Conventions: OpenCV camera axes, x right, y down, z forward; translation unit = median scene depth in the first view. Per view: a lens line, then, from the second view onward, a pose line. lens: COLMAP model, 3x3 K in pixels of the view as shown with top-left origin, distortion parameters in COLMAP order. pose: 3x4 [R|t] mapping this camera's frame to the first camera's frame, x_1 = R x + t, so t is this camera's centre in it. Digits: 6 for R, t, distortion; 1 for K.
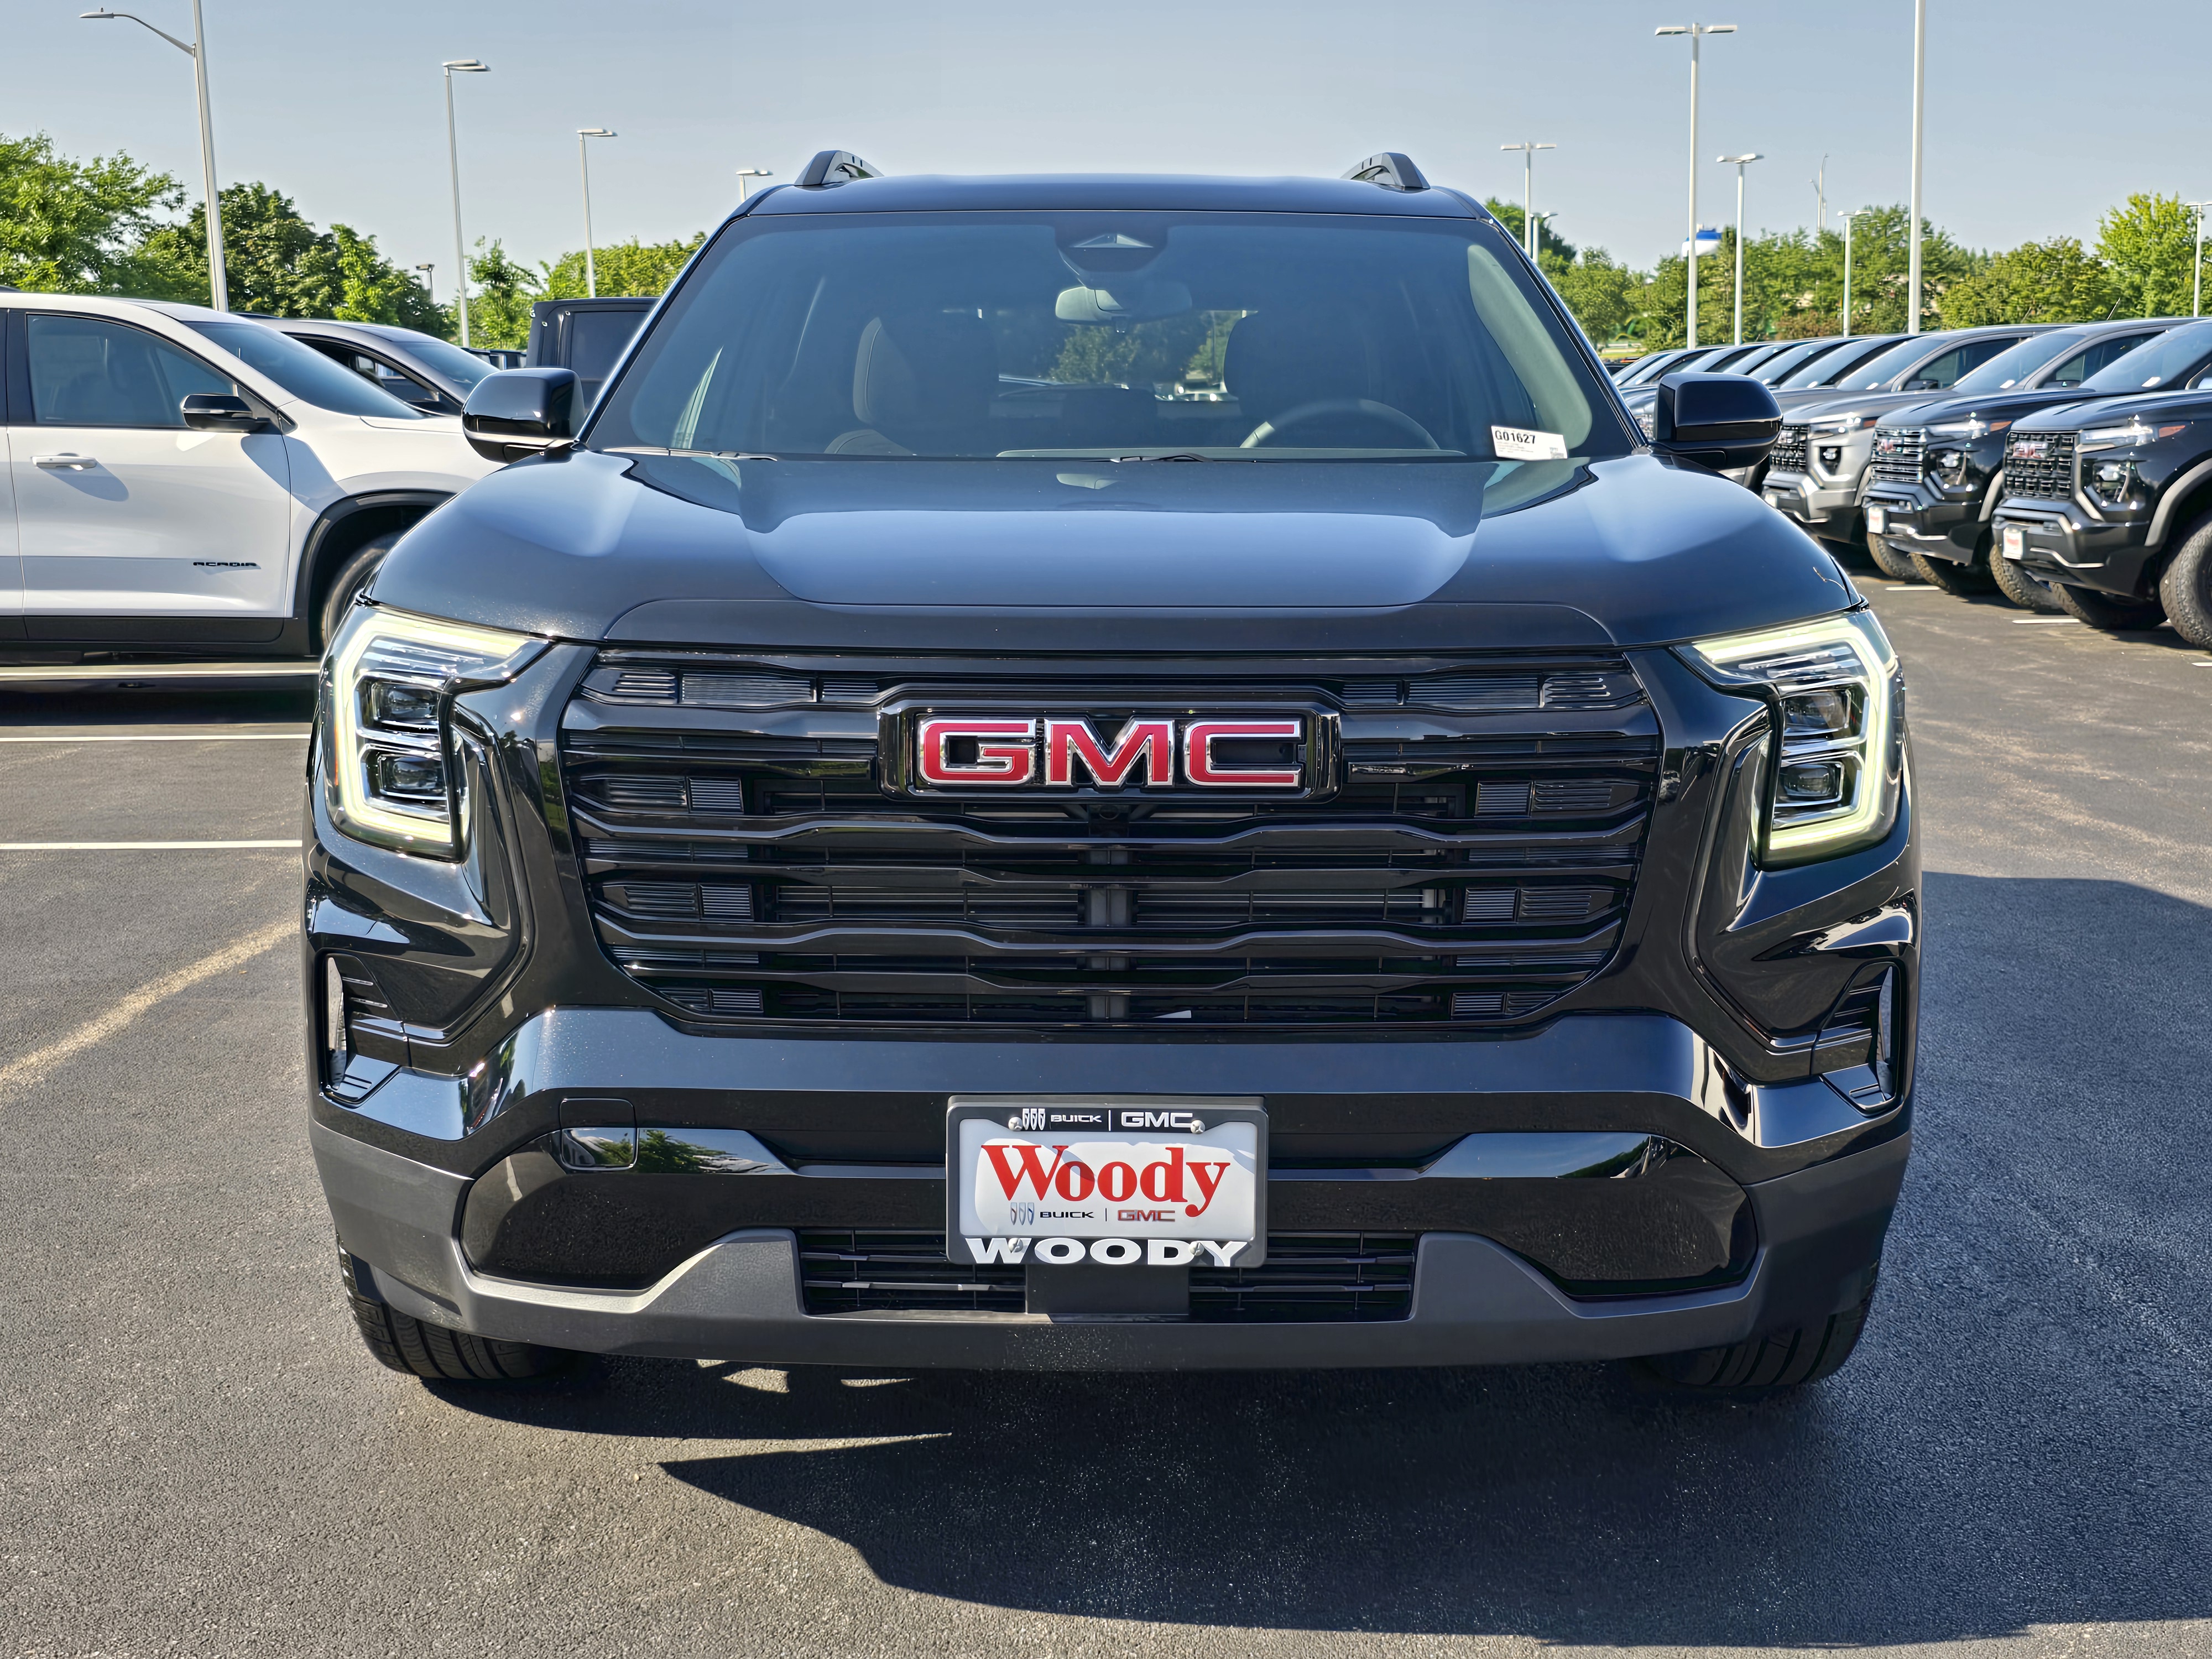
lens RADIAL K [[2757.4, 0, 1116.2], [0, 2757.4, 825.9], [0, 0, 1]] dist [0.048411, 0.000000]
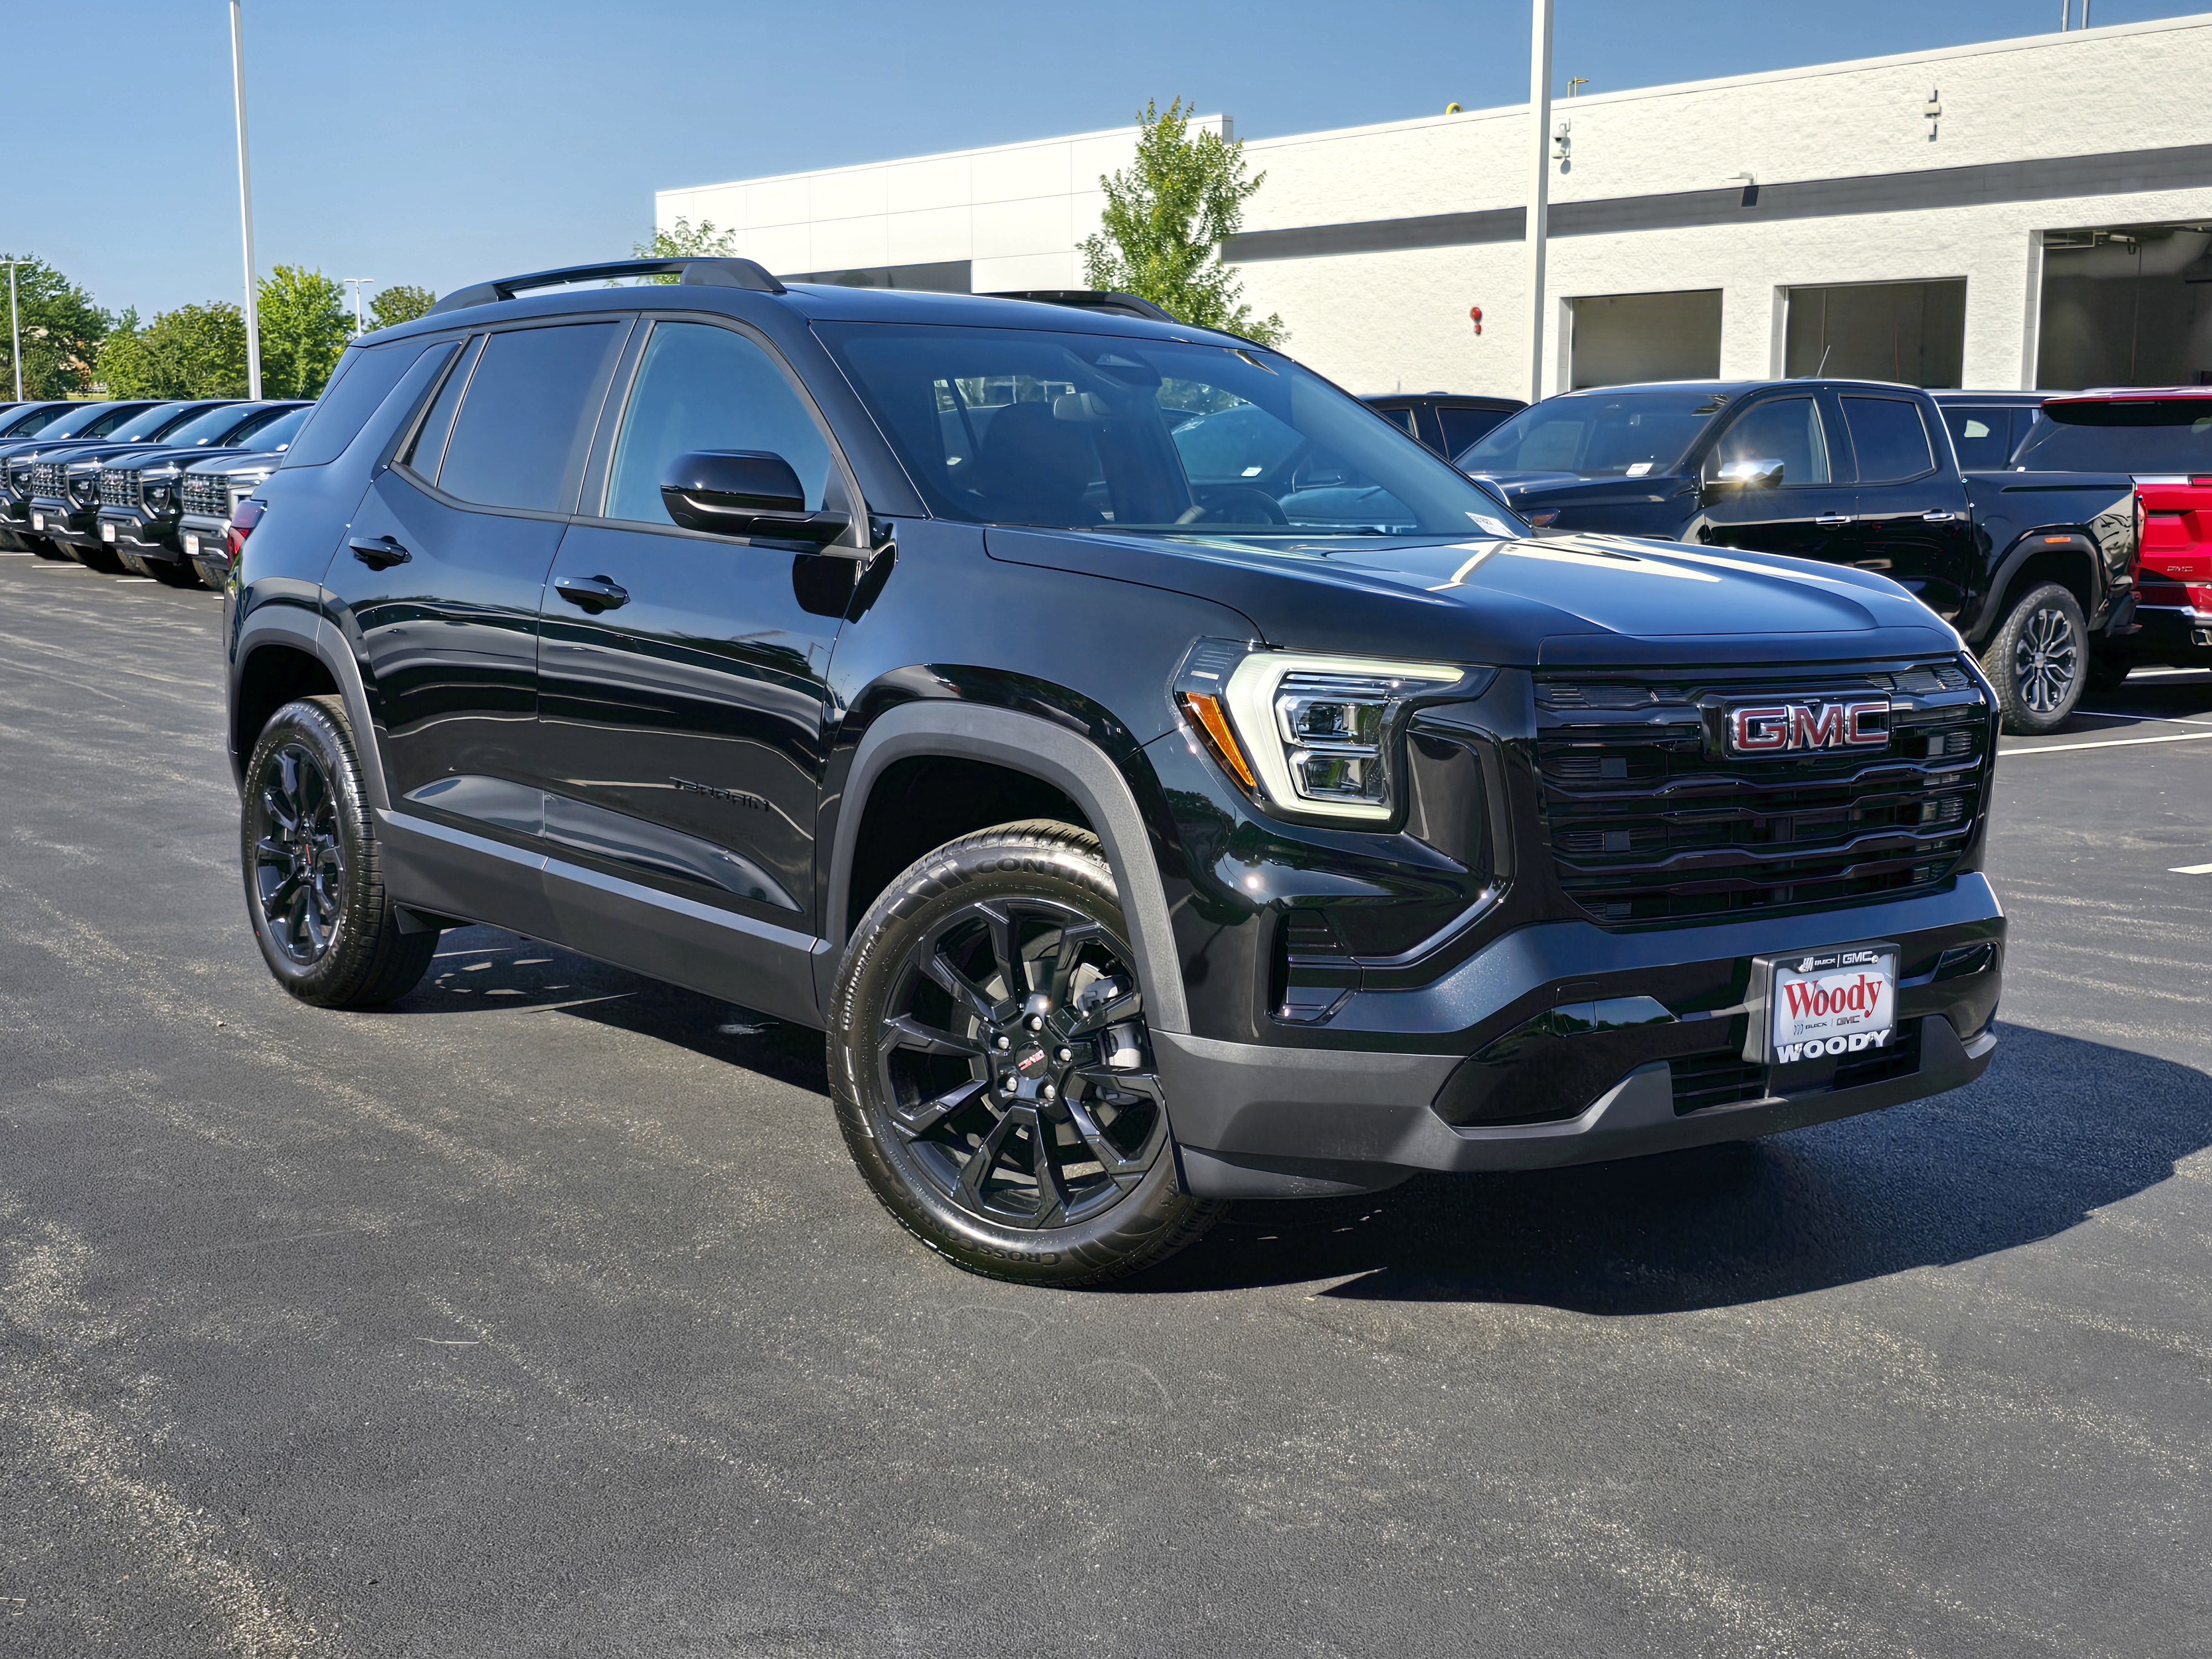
lens RADIAL K [[2757.4, 0, 1106.7], [0, 2757.4, 839.0], [0, 0, 1]] dist [0.048411, 0.000000]
pose [[0.768873, -0.064870, 0.636103, -1.302698], [0.074361, 0.997161, 0.011808, -0.011068], [-0.635063, 0.038222, 0.771514, 0.051775]]
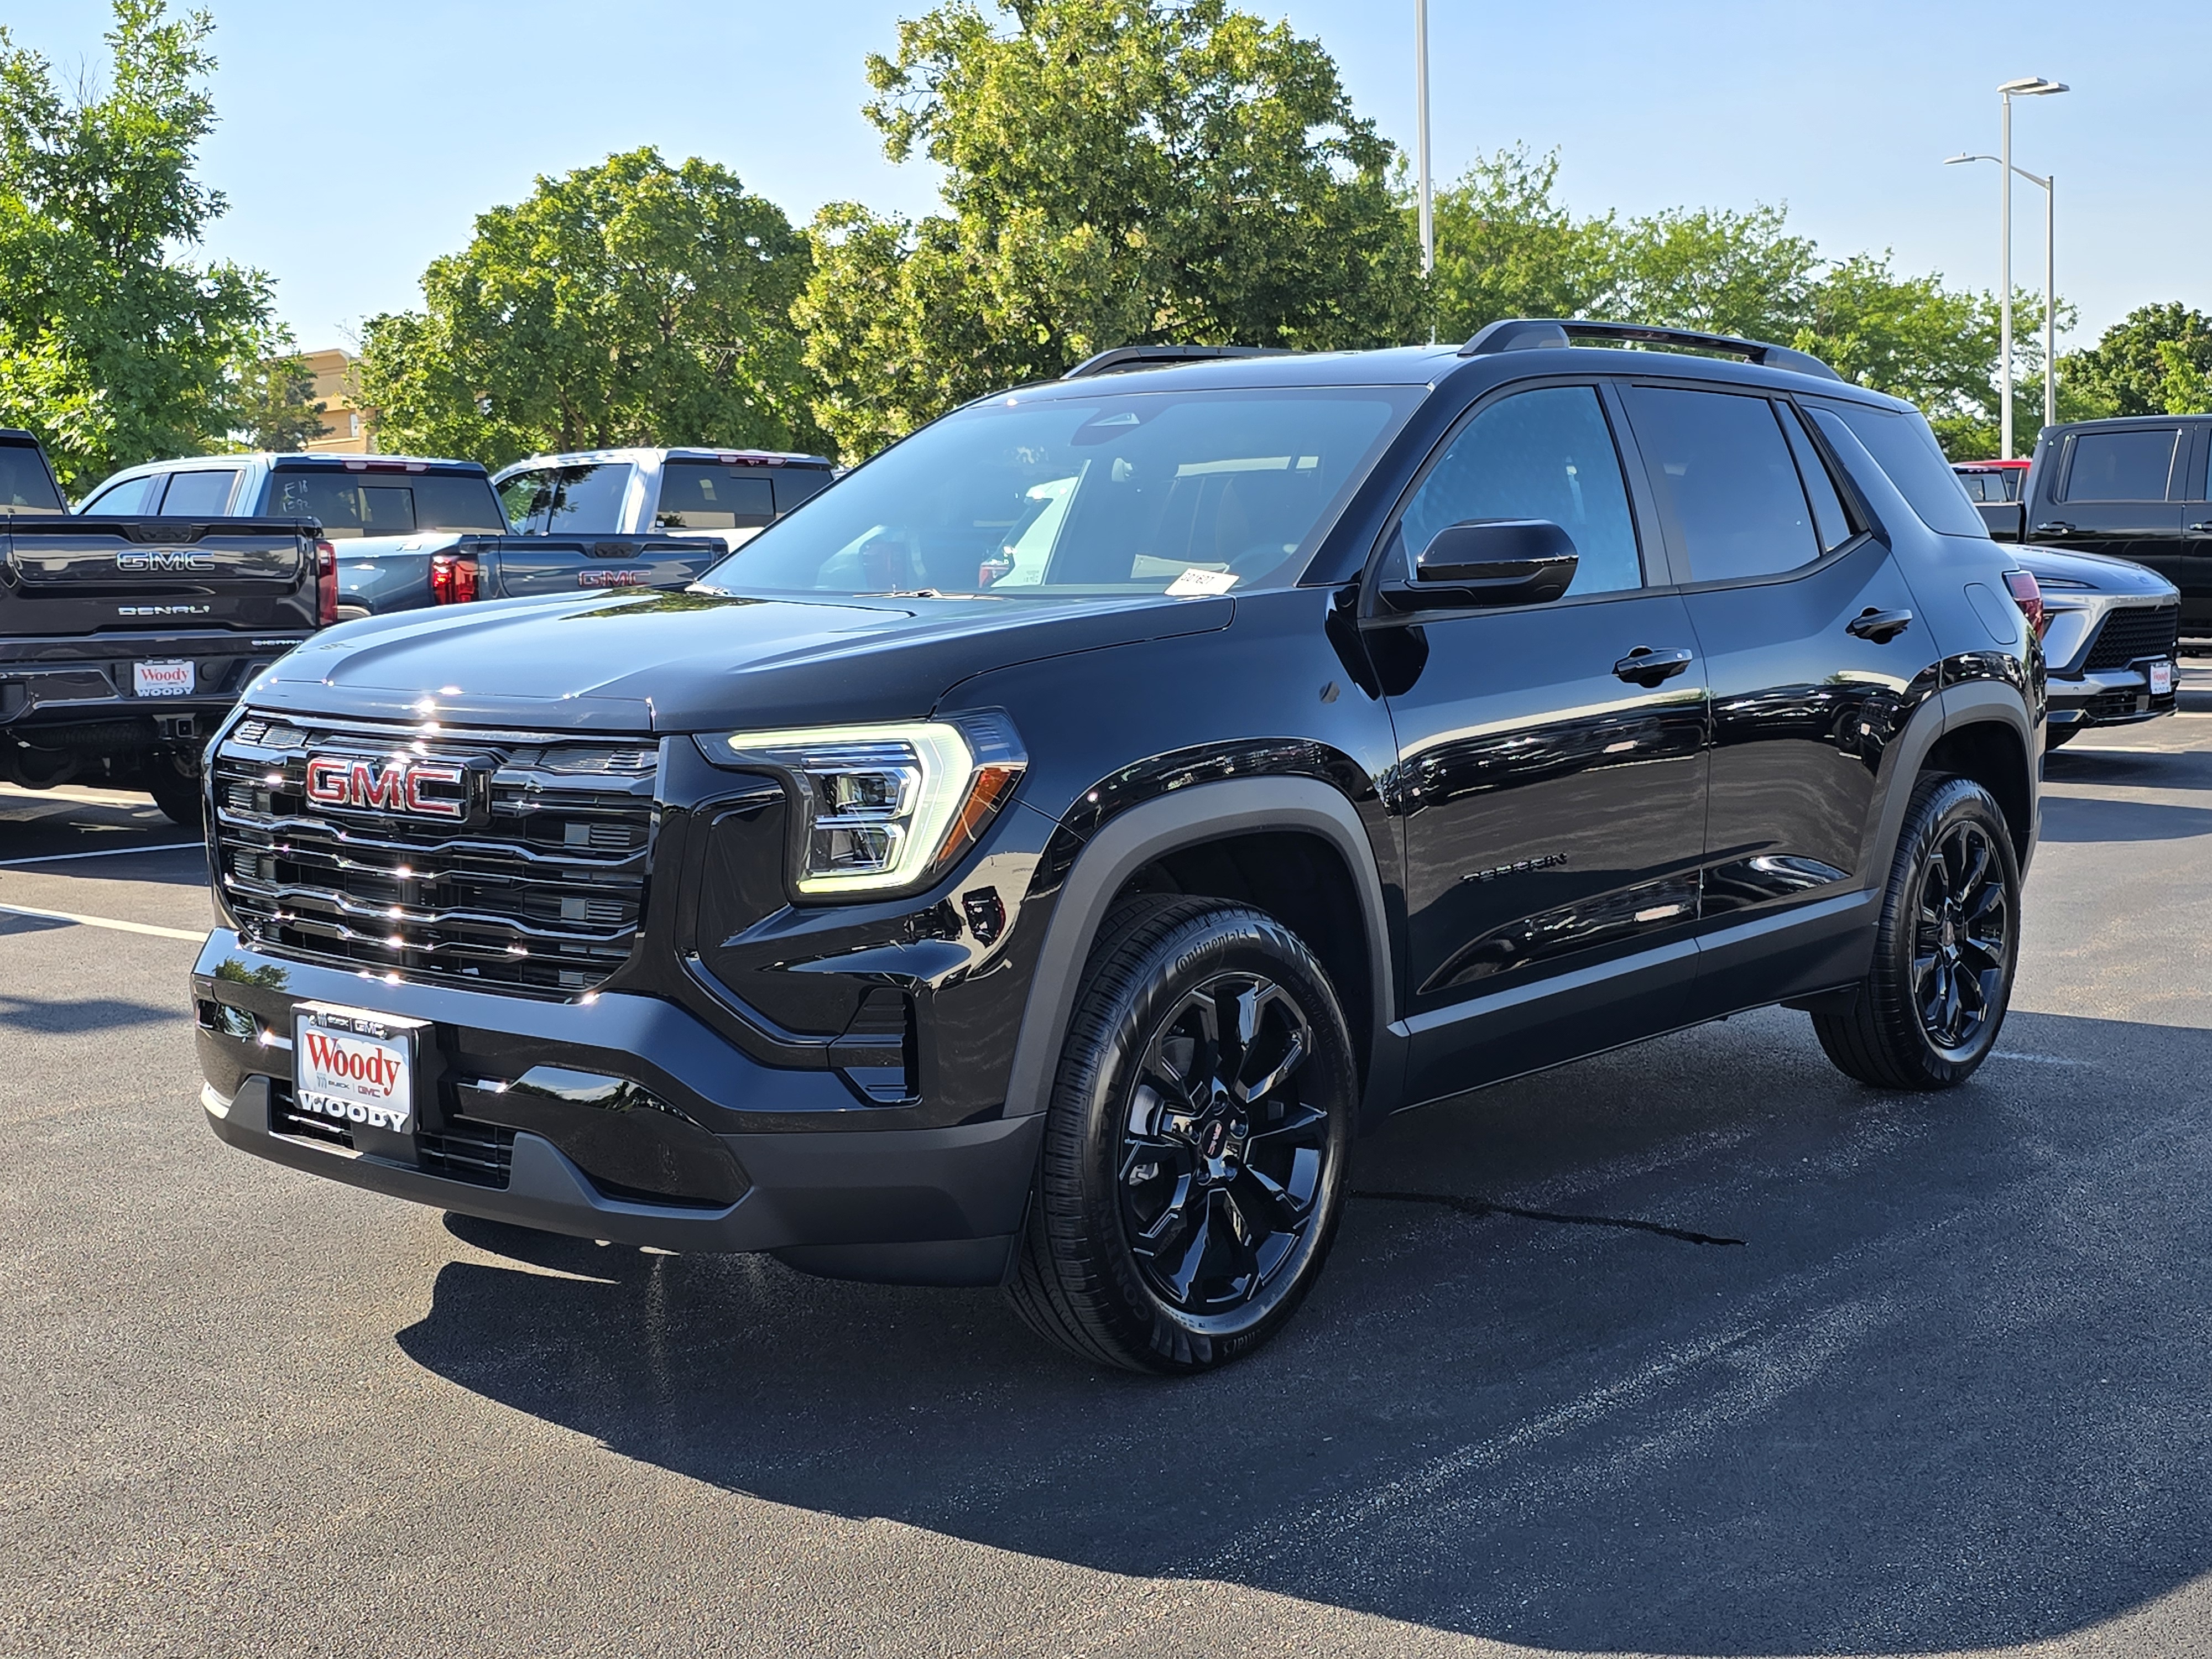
lens RADIAL K [[2757.4, 0, 1106.3], [0, 2757.4, 844.7], [0, 0, 1]] dist [0.048411, 0.000000]
pose [[0.767409, 0.067227, -0.637624, 1.276928], [-0.089898, 0.995946, -0.003190, -0.024872], [0.634825, 0.059770, 0.770341, 0.079879]]
